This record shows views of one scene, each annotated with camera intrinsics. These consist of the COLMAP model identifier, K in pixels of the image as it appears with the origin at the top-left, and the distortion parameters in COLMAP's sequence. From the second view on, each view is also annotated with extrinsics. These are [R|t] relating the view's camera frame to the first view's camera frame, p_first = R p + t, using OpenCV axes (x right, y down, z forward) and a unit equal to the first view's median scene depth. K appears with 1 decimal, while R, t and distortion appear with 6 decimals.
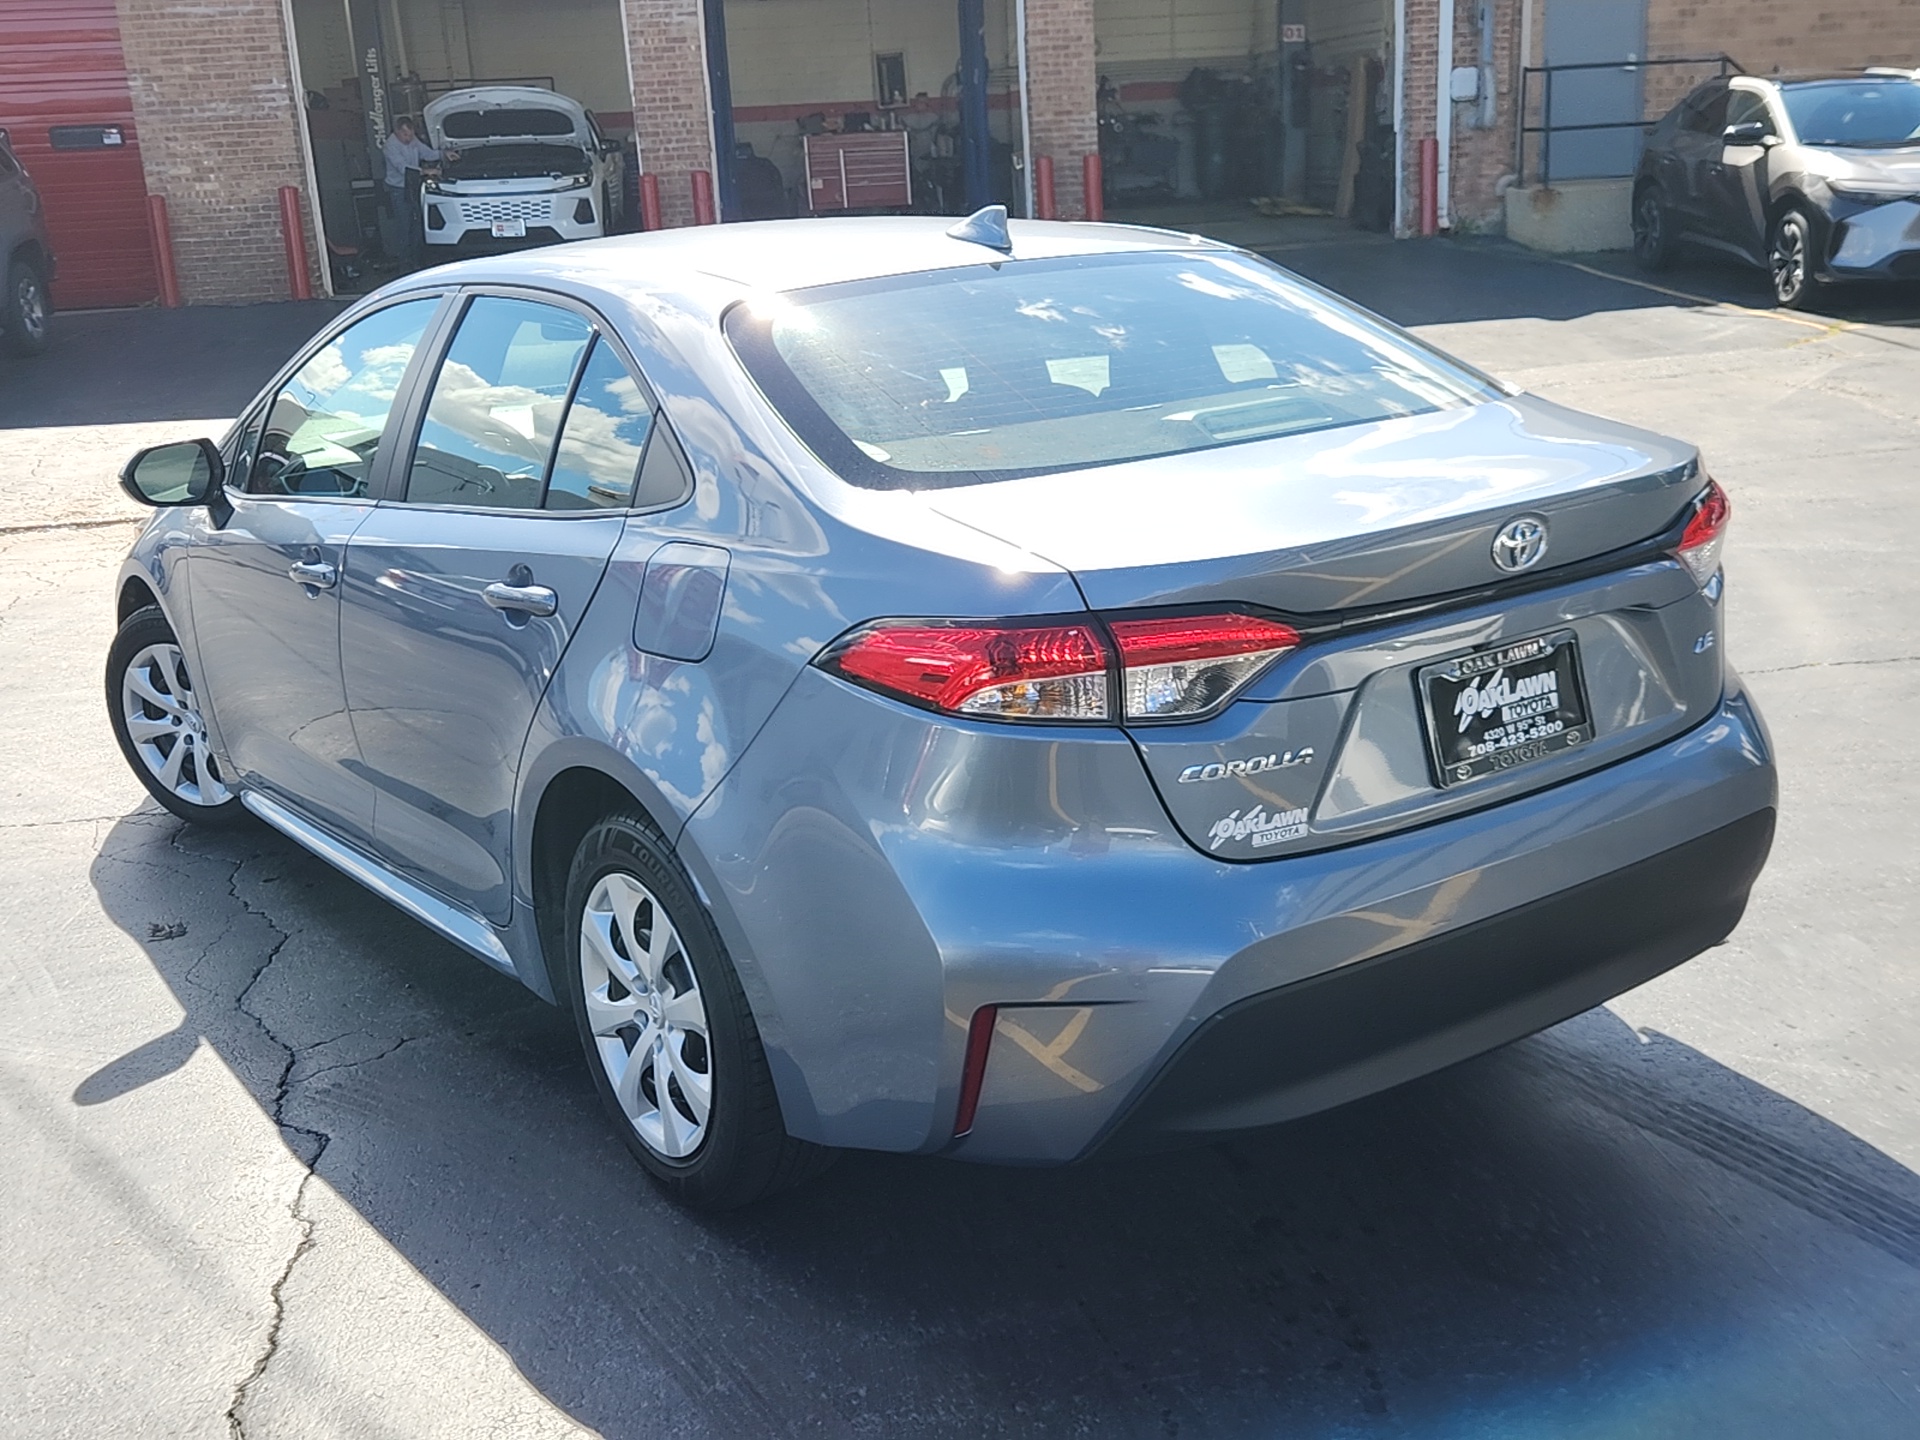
lens RADIAL K [[1985.3, 0, 960.0], [0, 1985.3, 720.0], [0, 0, 1]] dist [0.073424, -0.160985]
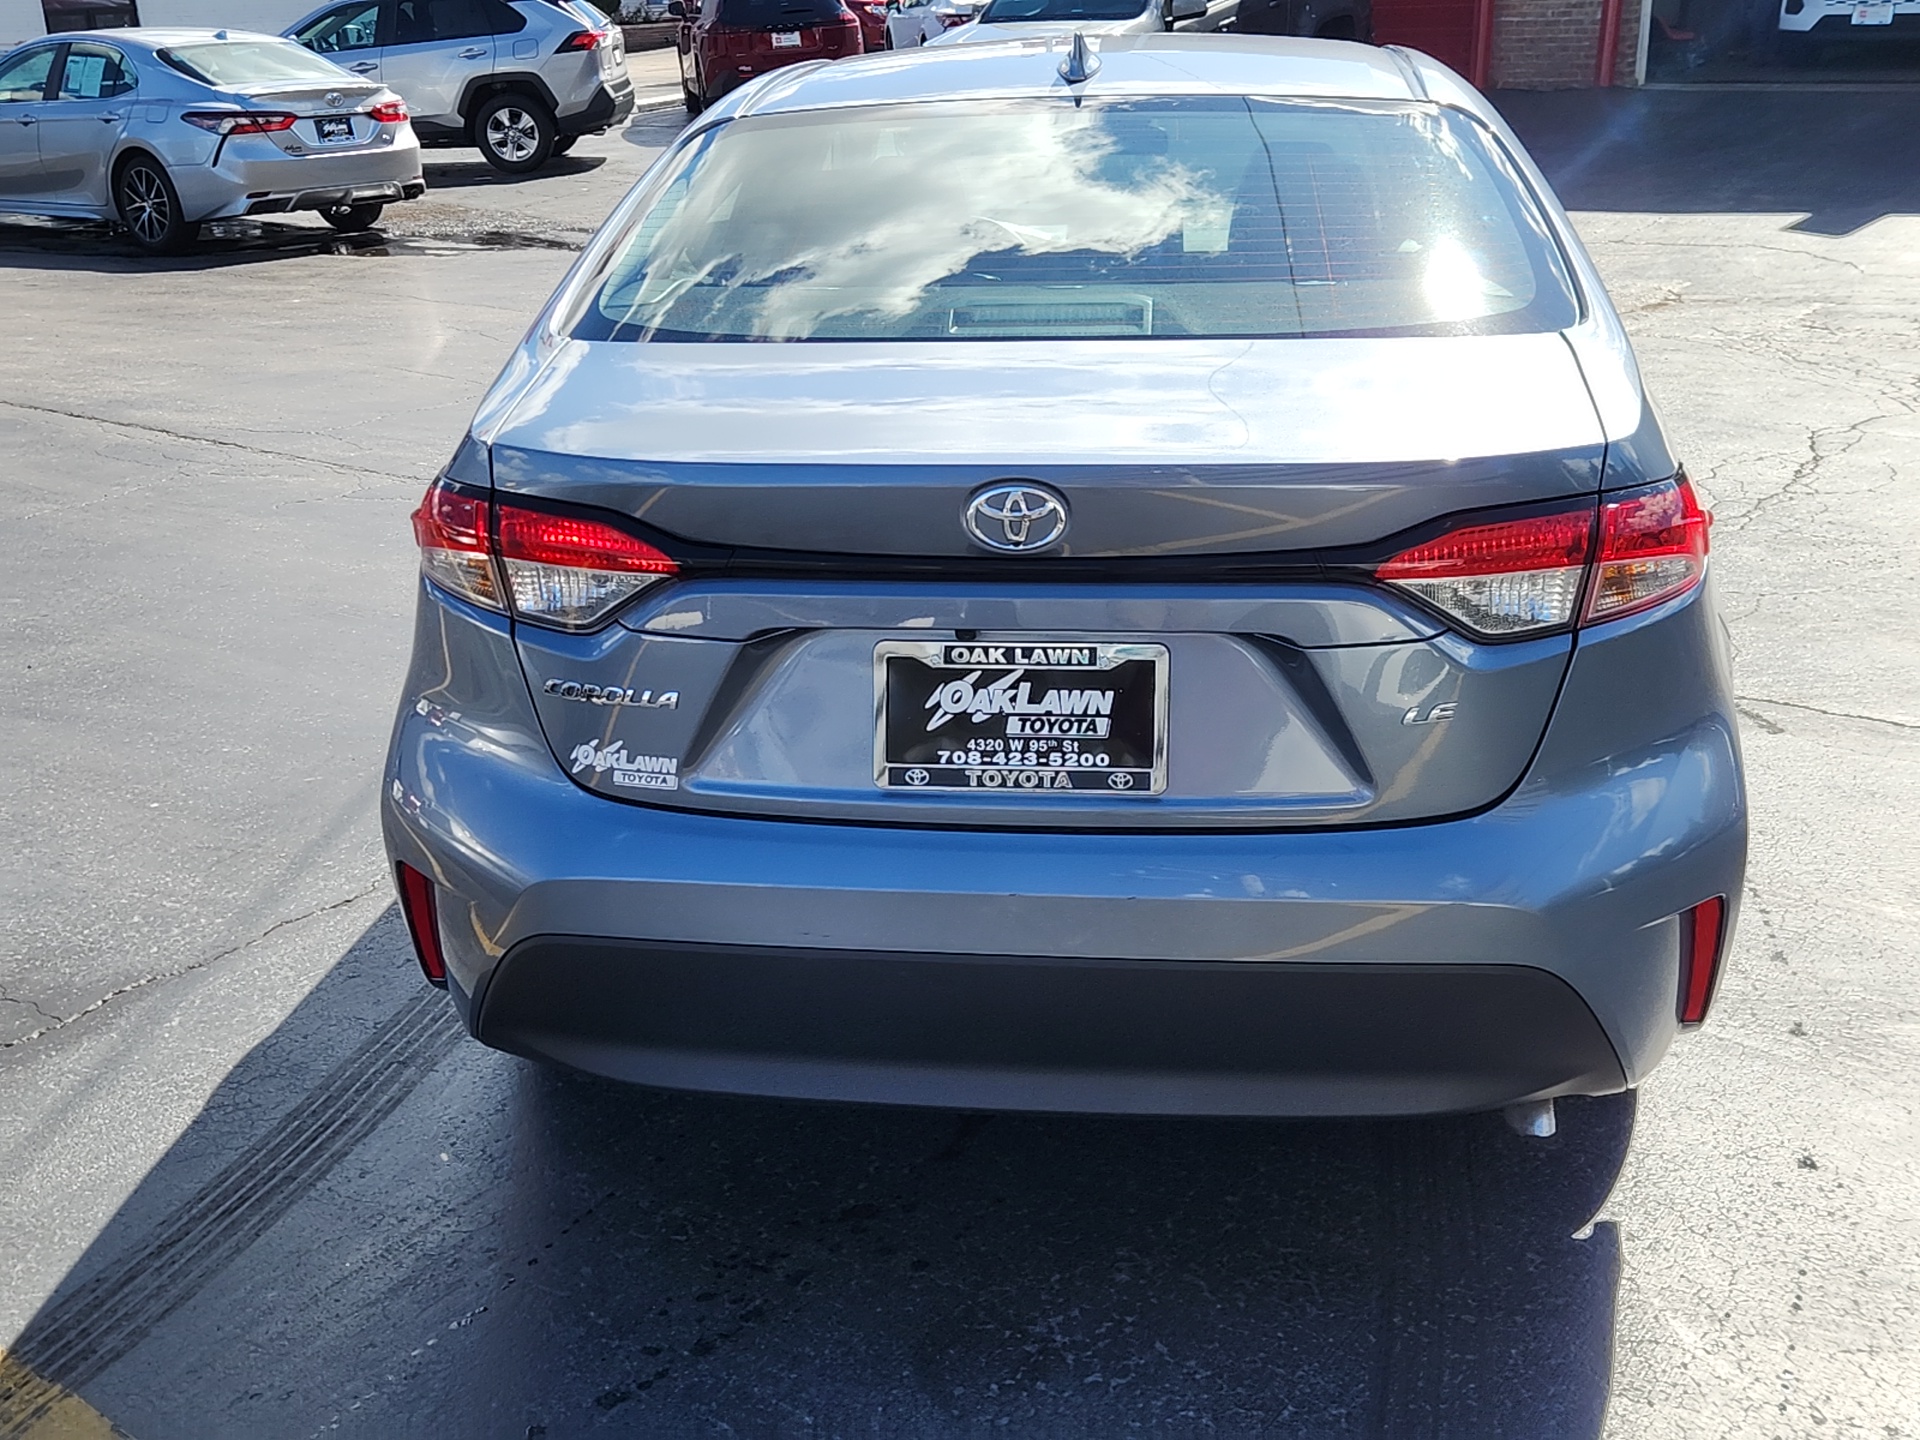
lens RADIAL K [[1929.3, 0, 955.4], [0, 1929.3, 752.8], [0, 0, 1]] dist [0.085480, -0.063173]
pose [[0.742445, 0.270512, -0.612861, 0.736930], [-0.192439, 0.962408, 0.191671, -0.137222], [0.641672, -0.024367, 0.766592, 0.388692]]
